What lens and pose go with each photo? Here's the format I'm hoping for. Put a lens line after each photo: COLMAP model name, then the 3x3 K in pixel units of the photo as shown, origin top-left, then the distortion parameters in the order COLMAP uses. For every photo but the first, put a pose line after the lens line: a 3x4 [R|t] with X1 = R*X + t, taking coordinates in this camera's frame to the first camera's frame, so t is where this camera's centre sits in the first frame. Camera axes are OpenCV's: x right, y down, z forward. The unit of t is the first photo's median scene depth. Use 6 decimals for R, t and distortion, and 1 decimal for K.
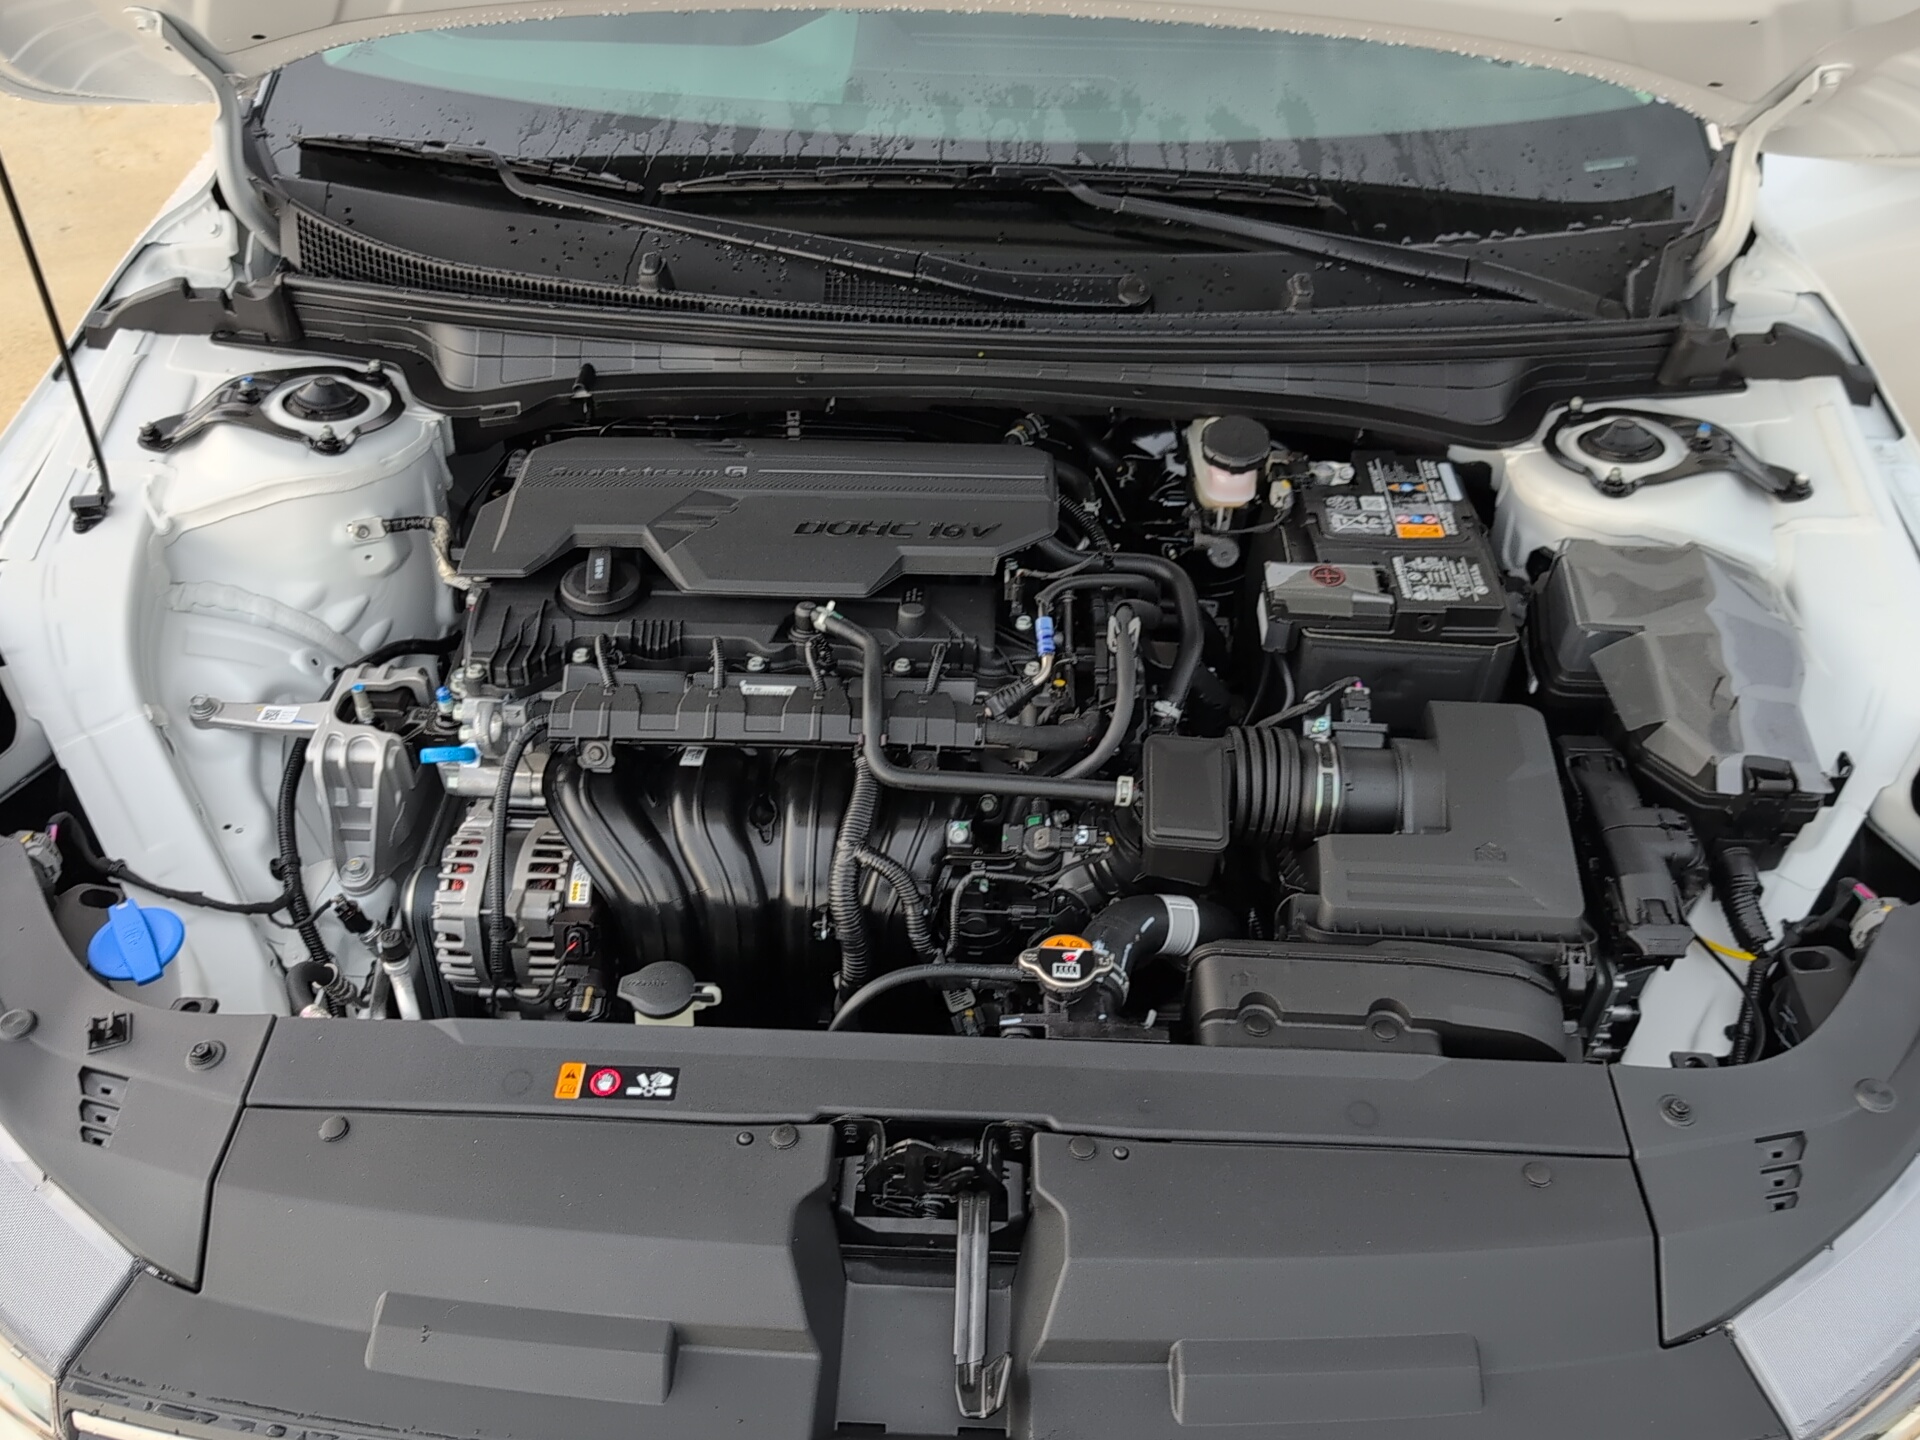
lens RADIAL K [[1609.6, 0, 960.0], [0, 1609.6, 720.0], [0, 0, 1]] dist [-0.009794, -0.009874]
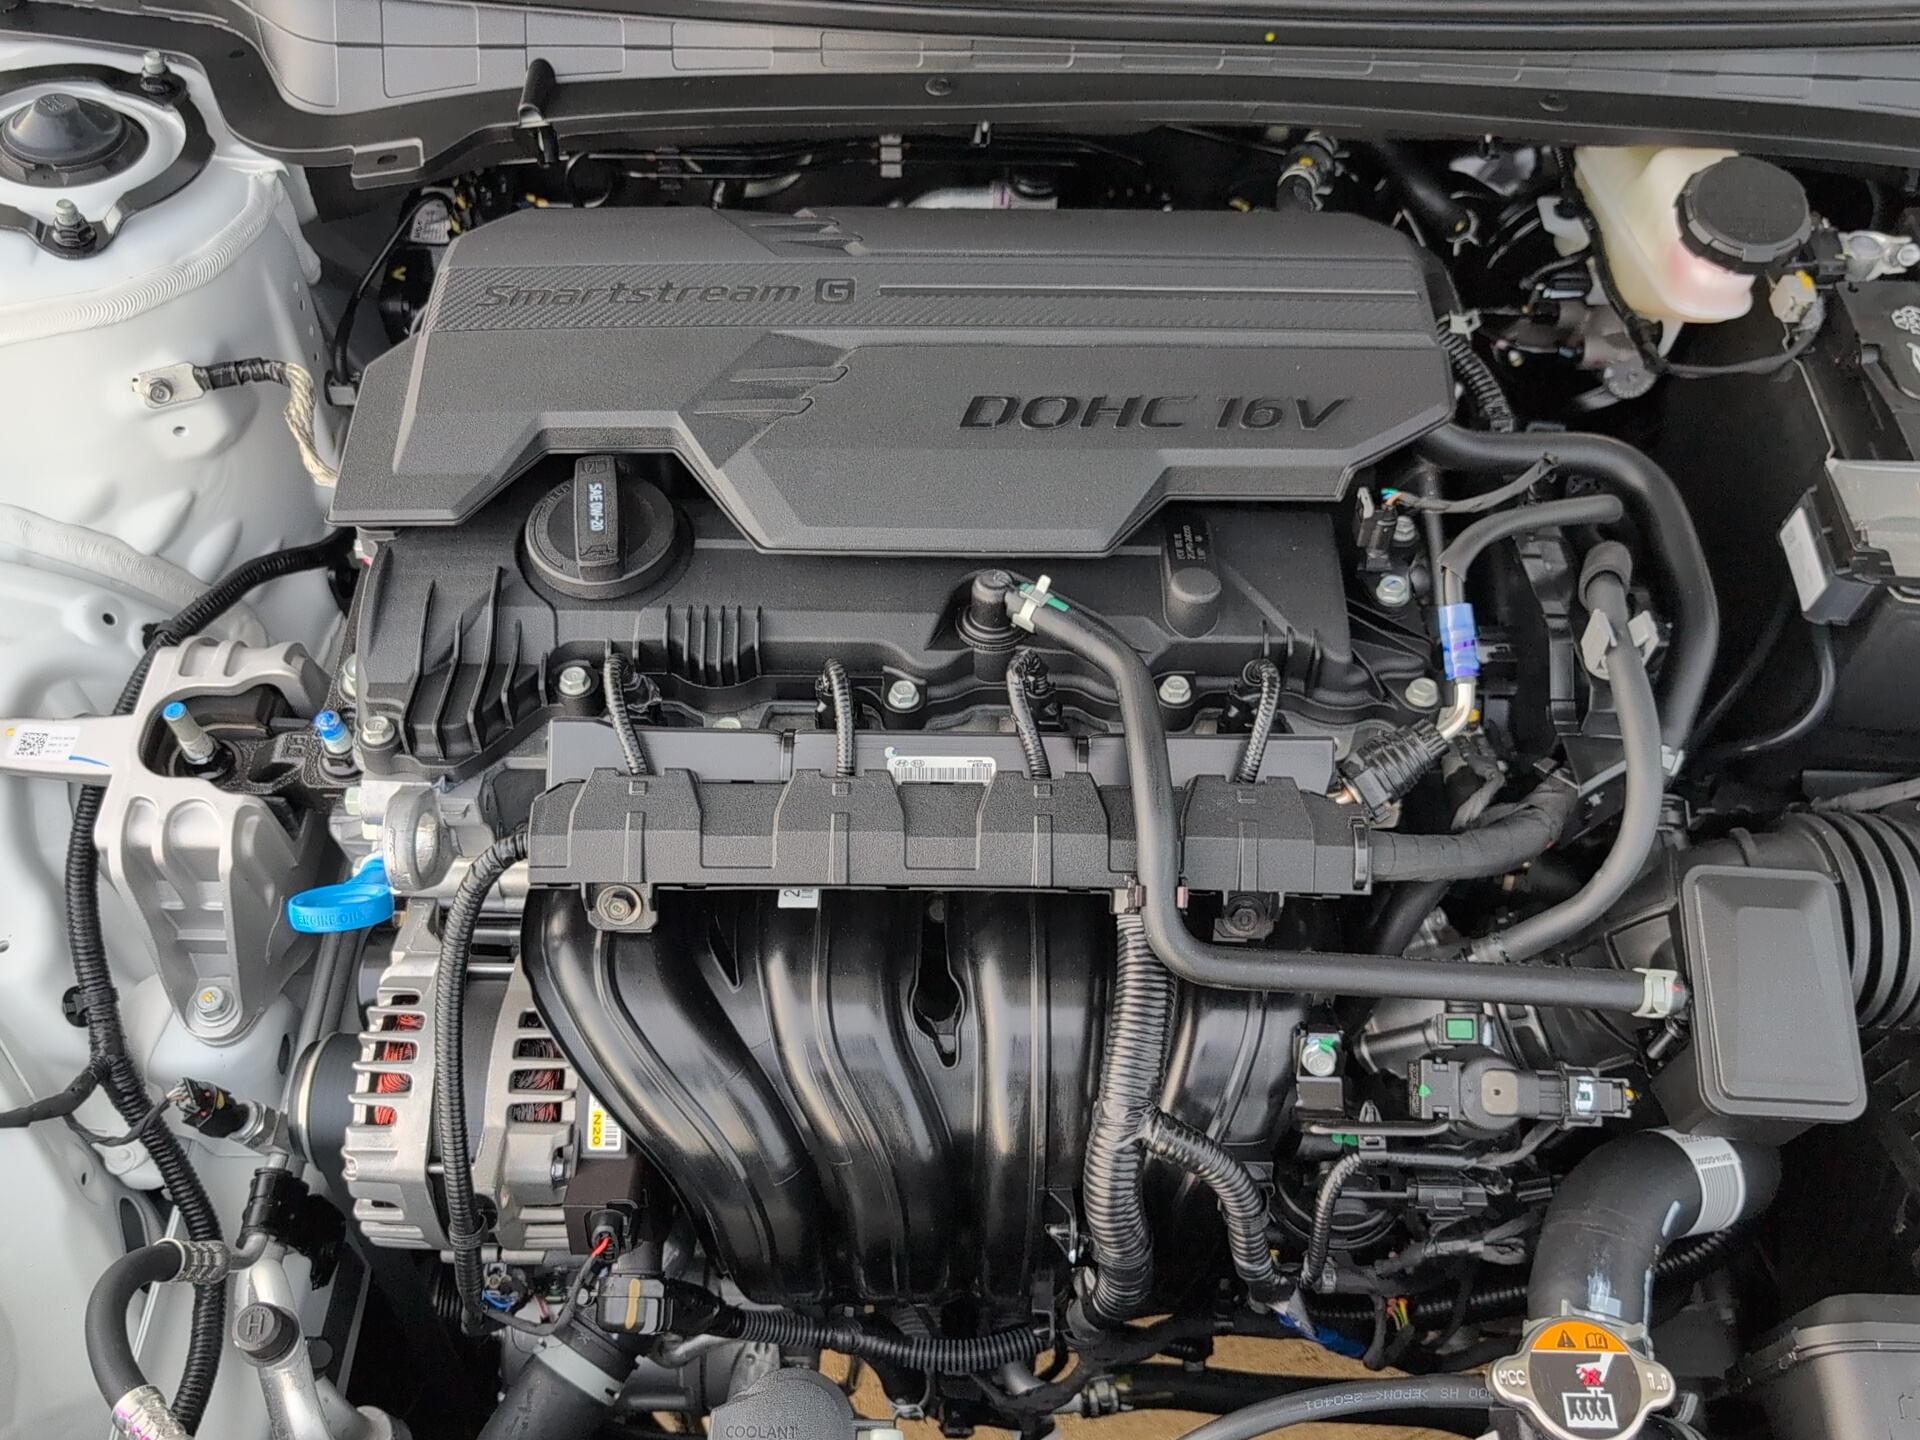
lens RADIAL K [[1609.6, 0, 960.0], [0, 1609.6, 720.0], [0, 0, 1]] dist [-0.009794, -0.009874]
pose [[0.999755, -0.017864, 0.013046, -0.113691], [0.014149, 0.969770, 0.243609, -0.153000], [-0.017003, -0.243365, 0.969786, 0.471254]]
